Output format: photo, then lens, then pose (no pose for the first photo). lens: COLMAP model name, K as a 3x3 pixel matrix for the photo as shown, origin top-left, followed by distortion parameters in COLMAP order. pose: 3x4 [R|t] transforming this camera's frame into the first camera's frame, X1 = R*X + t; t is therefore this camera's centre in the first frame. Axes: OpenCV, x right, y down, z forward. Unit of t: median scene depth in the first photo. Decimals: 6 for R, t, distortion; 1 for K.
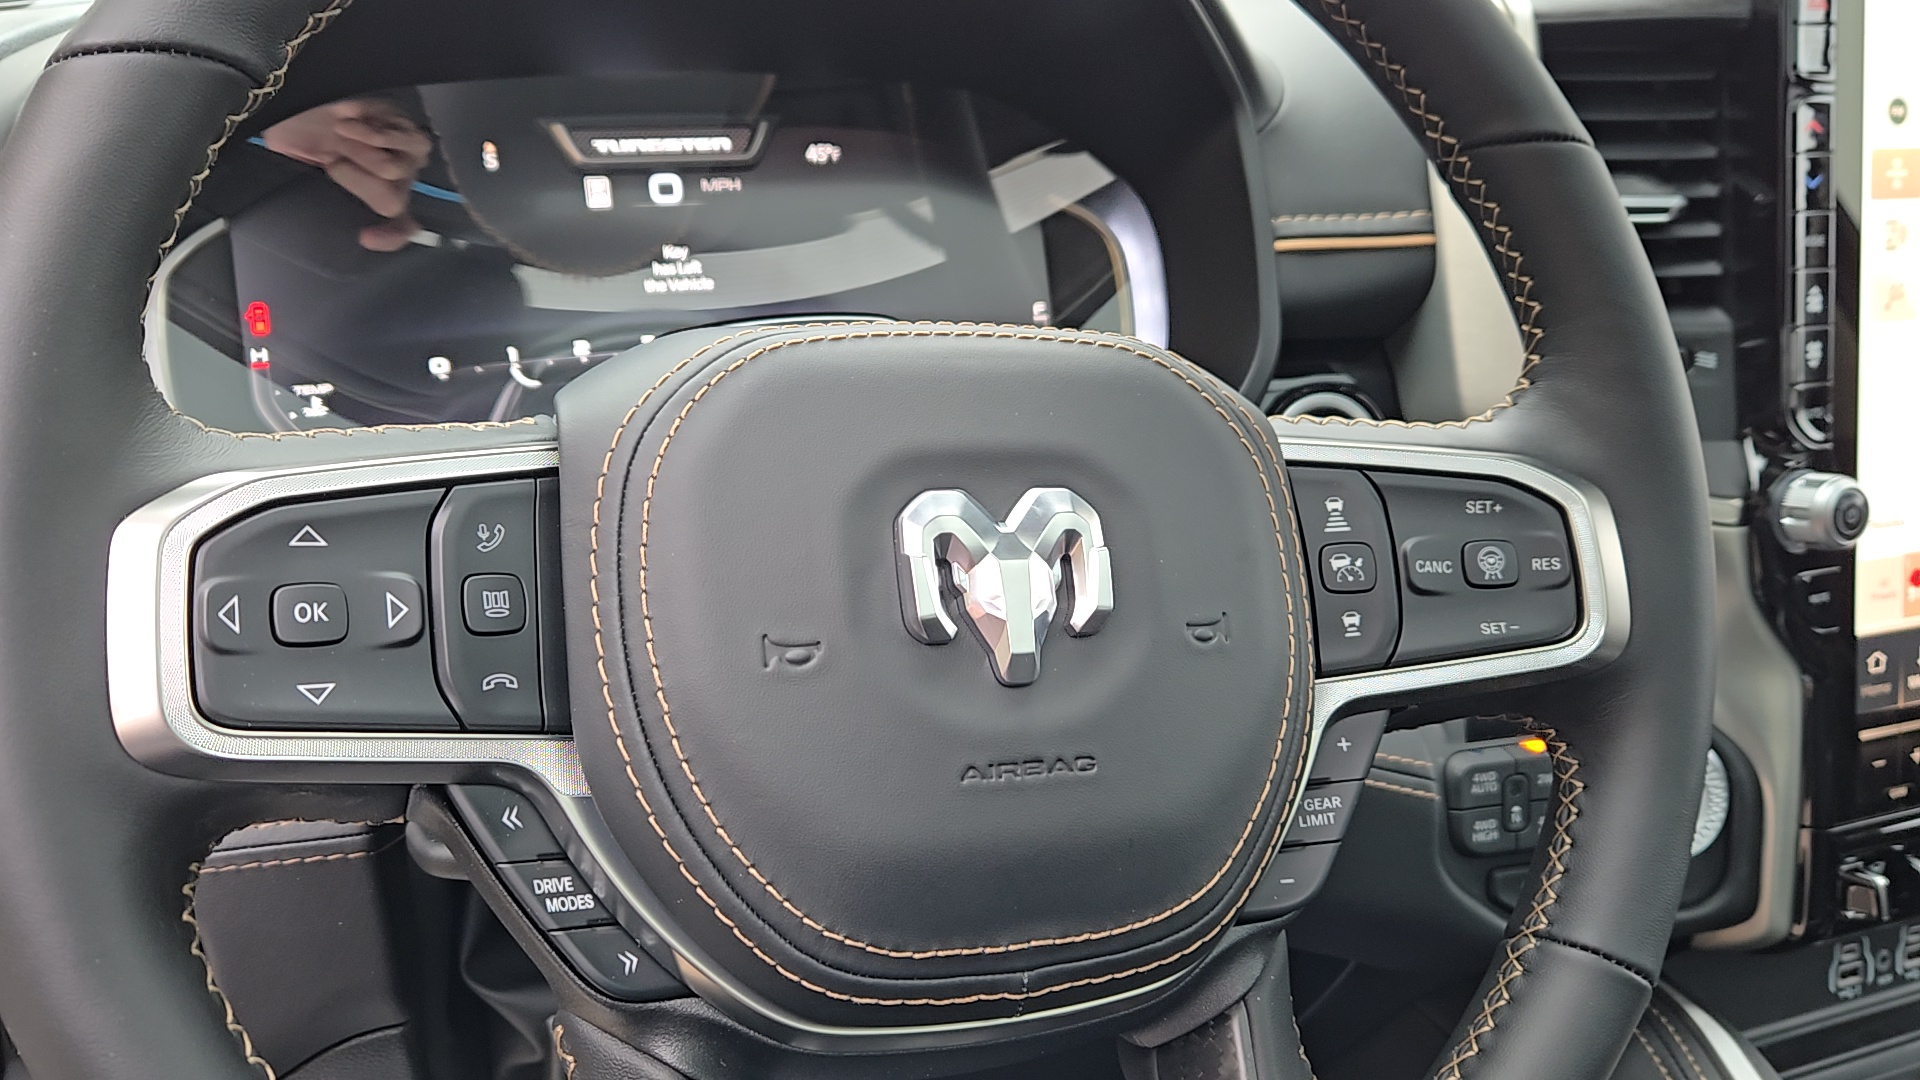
lens RADIAL K [[1584.5, 0, 967.2], [0, 1584.5, 535.2], [0, 0, 1]] dist [0.015039, -0.005894]
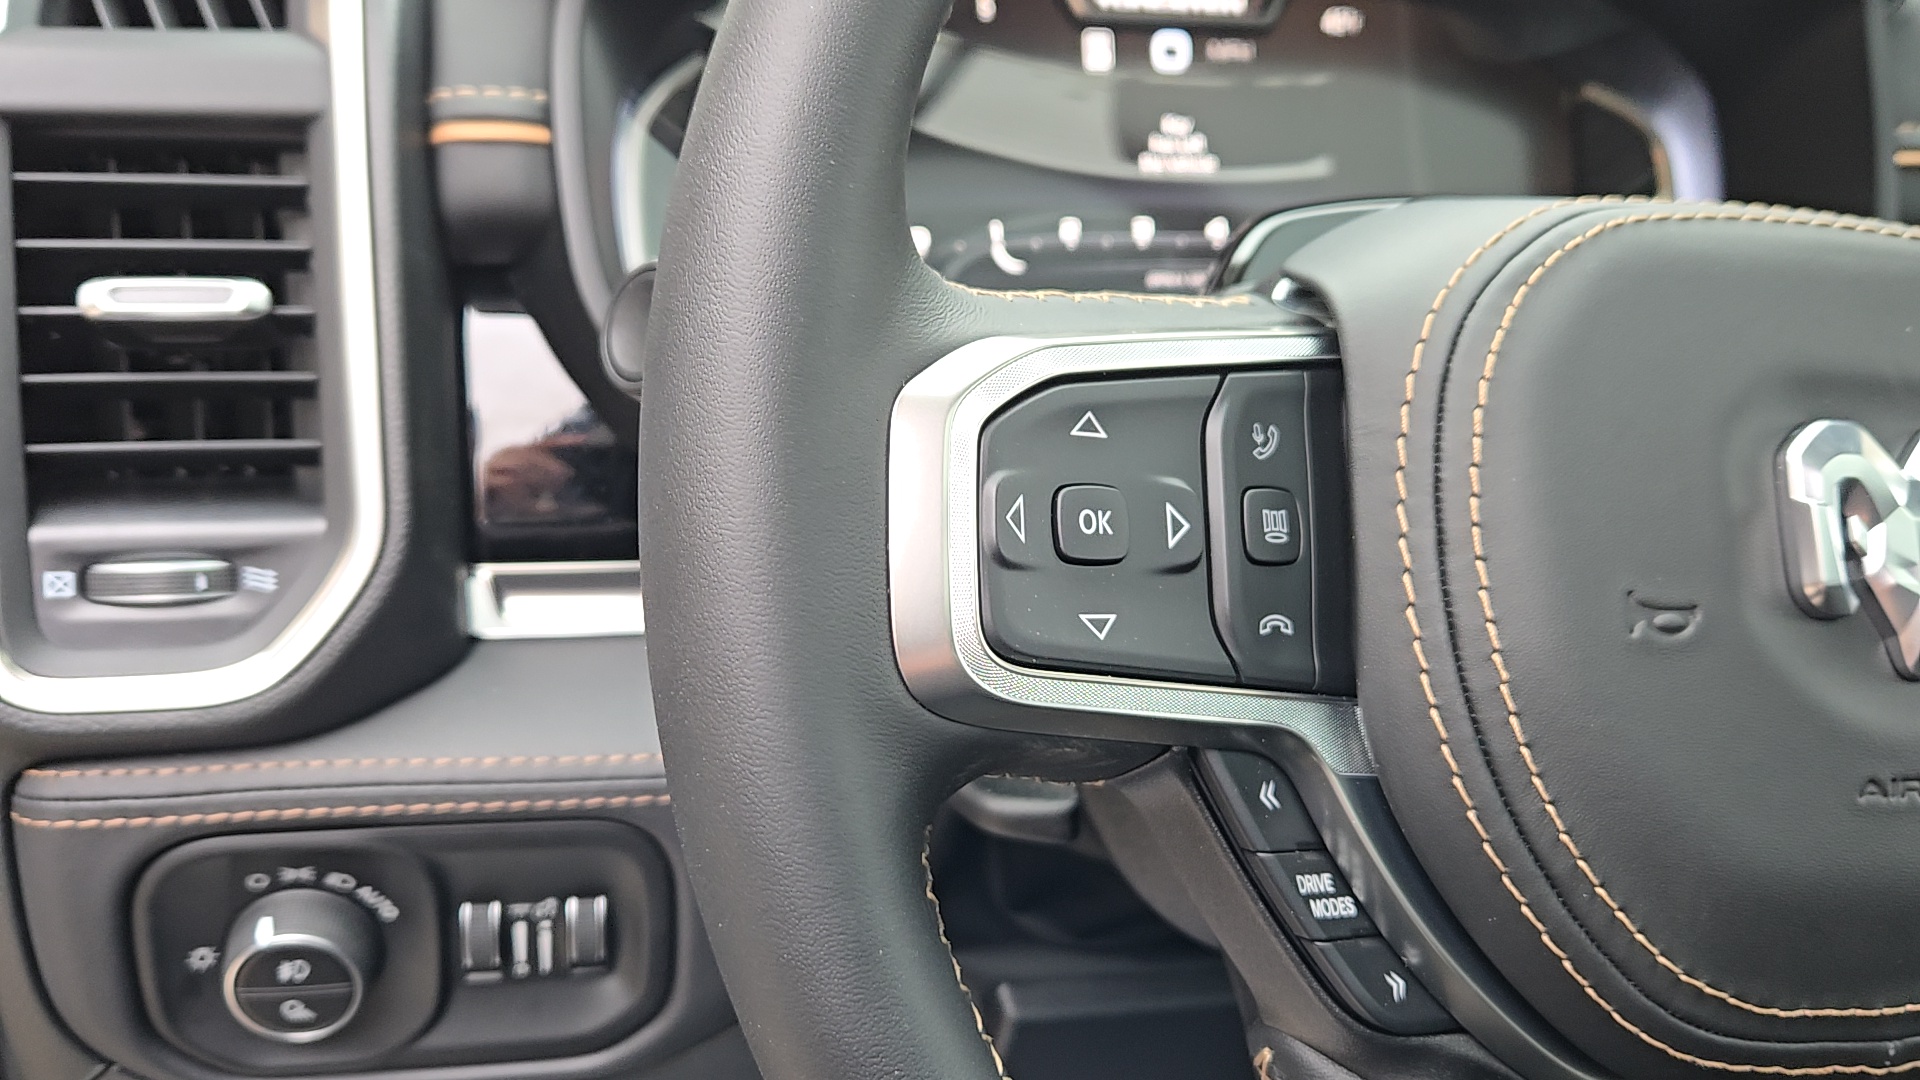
lens RADIAL K [[1584.5, 0, 960.7], [0, 1584.5, 536.4], [0, 0, 1]] dist [0.015039, -0.005894]
pose [[0.995813, 0.072292, -0.055941, -0.408425], [-0.069725, 0.996479, 0.046565, 0.022402], [0.059111, -0.042469, 0.997348, 0.203123]]
